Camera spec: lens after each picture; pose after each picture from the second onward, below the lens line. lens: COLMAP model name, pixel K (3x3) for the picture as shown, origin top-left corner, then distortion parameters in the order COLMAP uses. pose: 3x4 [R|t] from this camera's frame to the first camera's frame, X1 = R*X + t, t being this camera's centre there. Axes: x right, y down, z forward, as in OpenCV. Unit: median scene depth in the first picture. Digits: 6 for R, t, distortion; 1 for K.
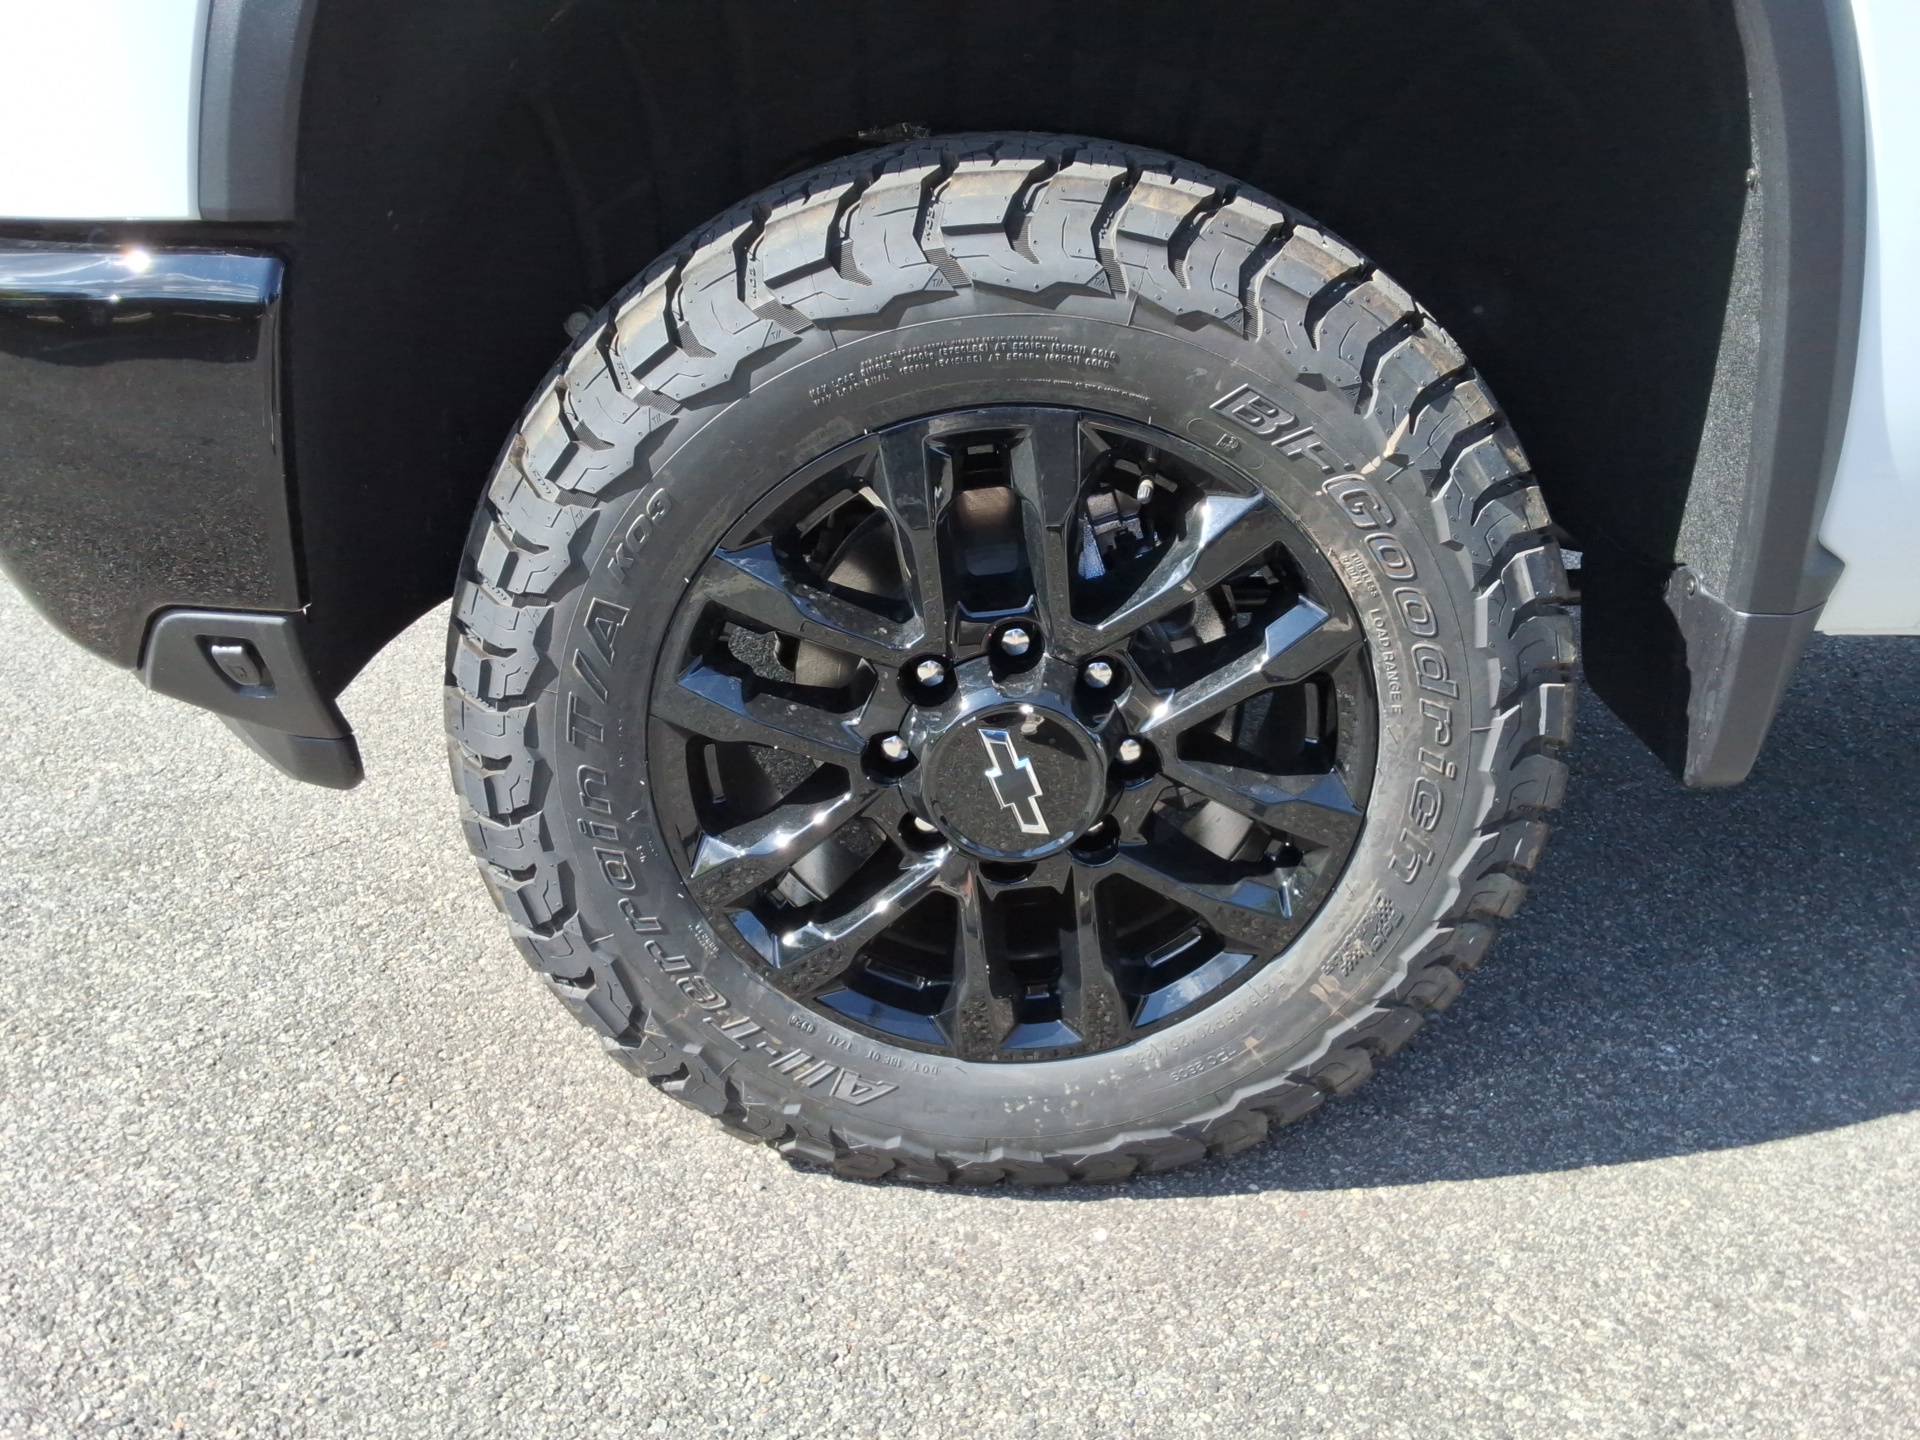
lens RADIAL K [[1550.0, 0, 959.1], [0, 1550.0, 718.9], [0, 0, 1]] dist [0.109304, -0.165669]
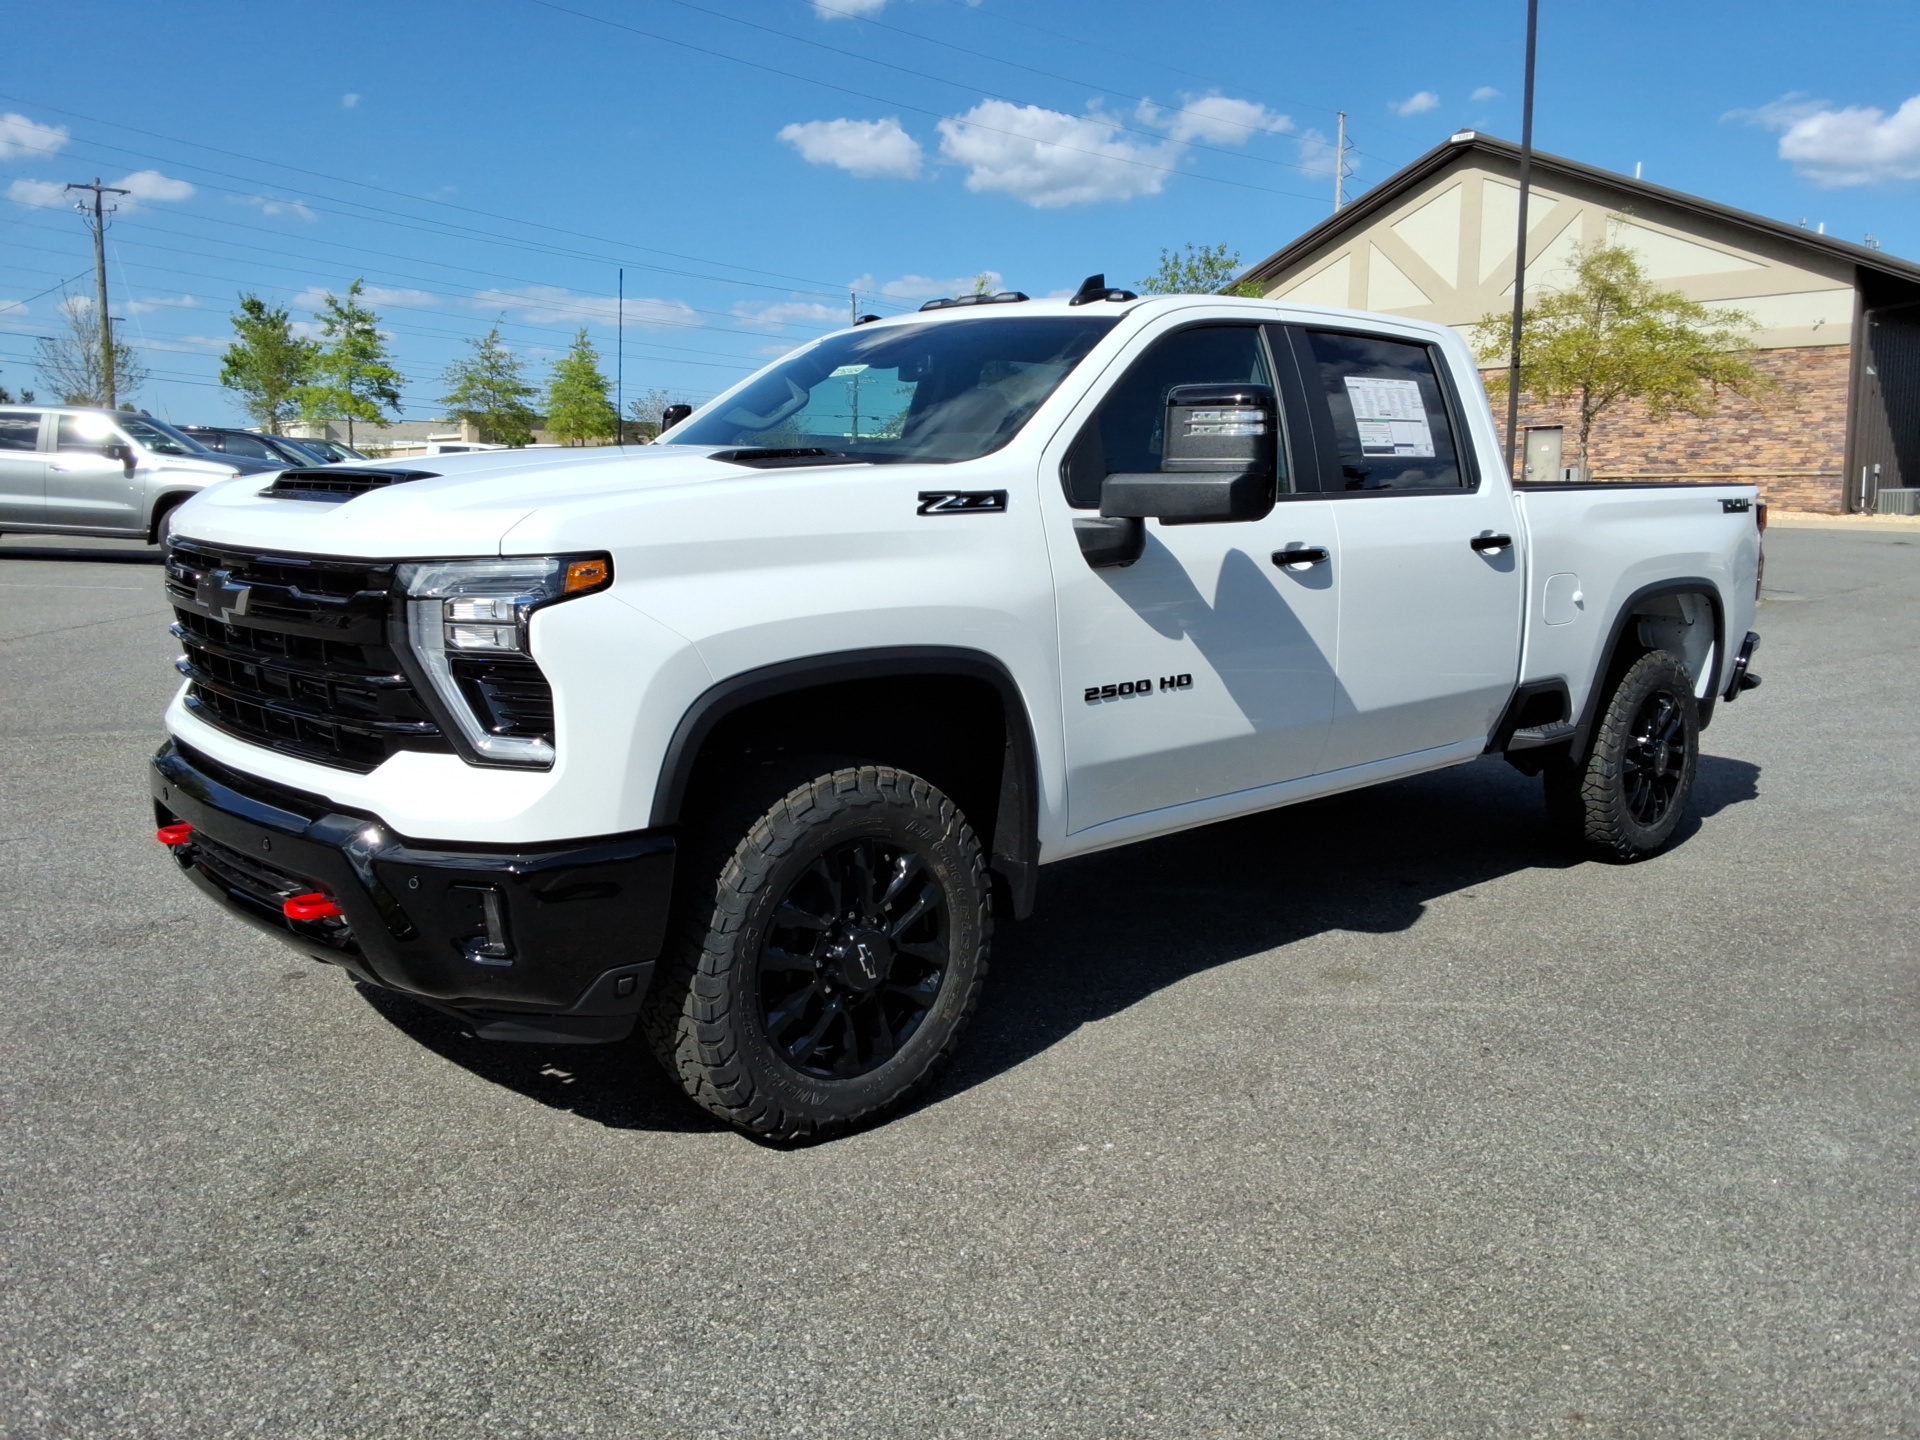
lens RADIAL K [[1550.0, 0, 983.6], [0, 1550.0, 723.3], [0, 0, 1]] dist [0.109304, -0.165669]
pose [[0.739210, -0.125008, 0.661772, -1.760904], [0.280623, 0.950429, -0.133926, 0.071022], [-0.612225, 0.284708, 0.737646, -1.513874]]
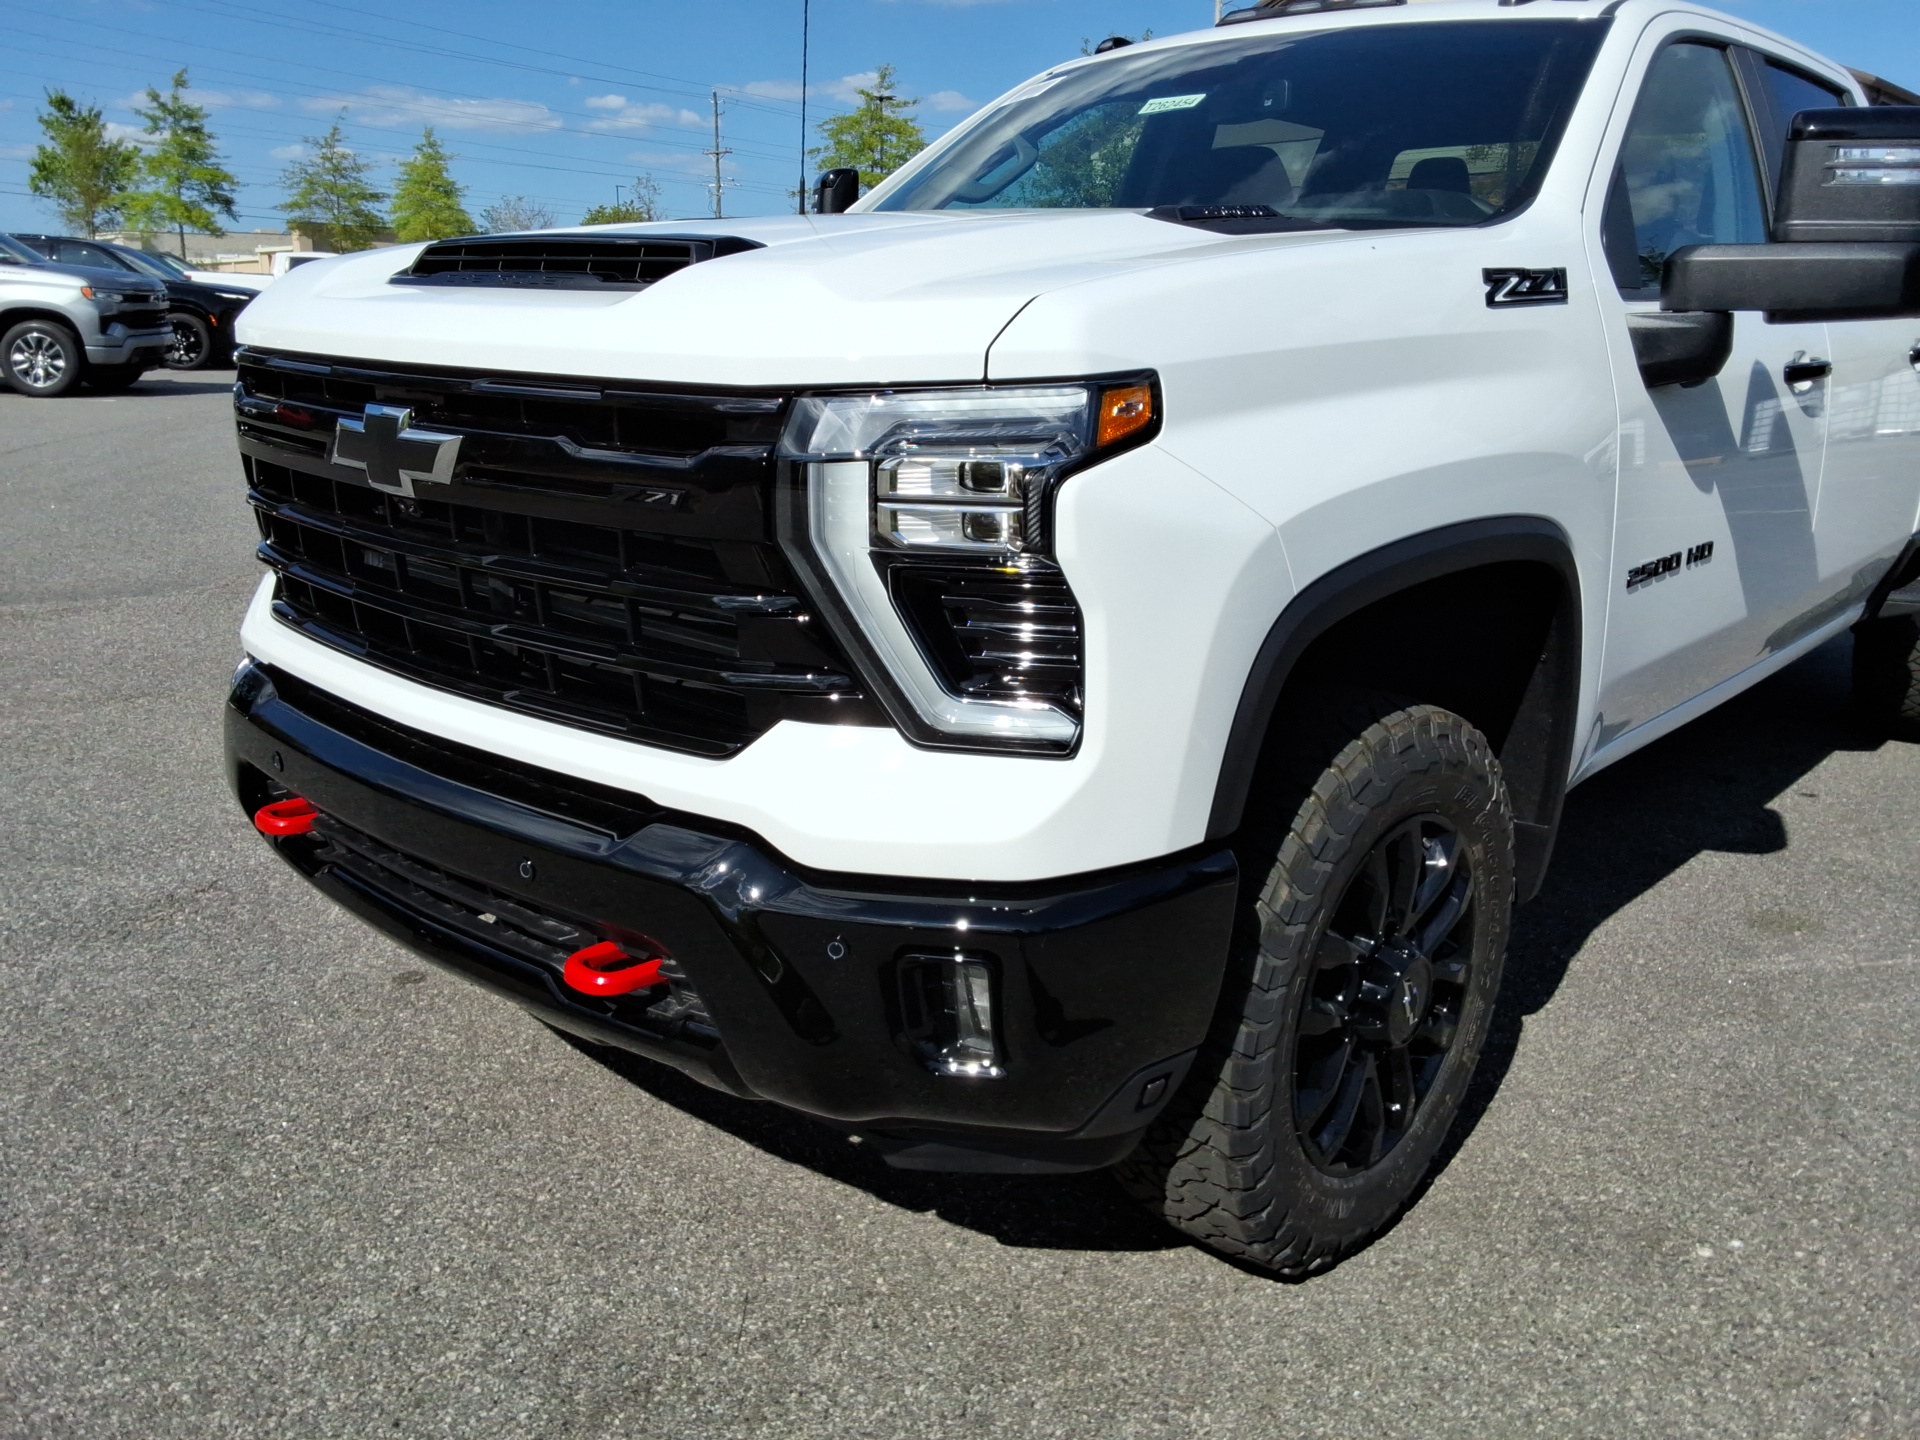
lens RADIAL K [[1550.0, 0, 986.4], [0, 1550.0, 717.6], [0, 0, 1]] dist [0.109304, -0.165669]
pose [[0.677693, -0.211419, 0.704296, -1.687554], [0.304682, 0.952426, -0.007269, -0.459344], [-0.669254, 0.219513, 0.709869, -0.139026]]
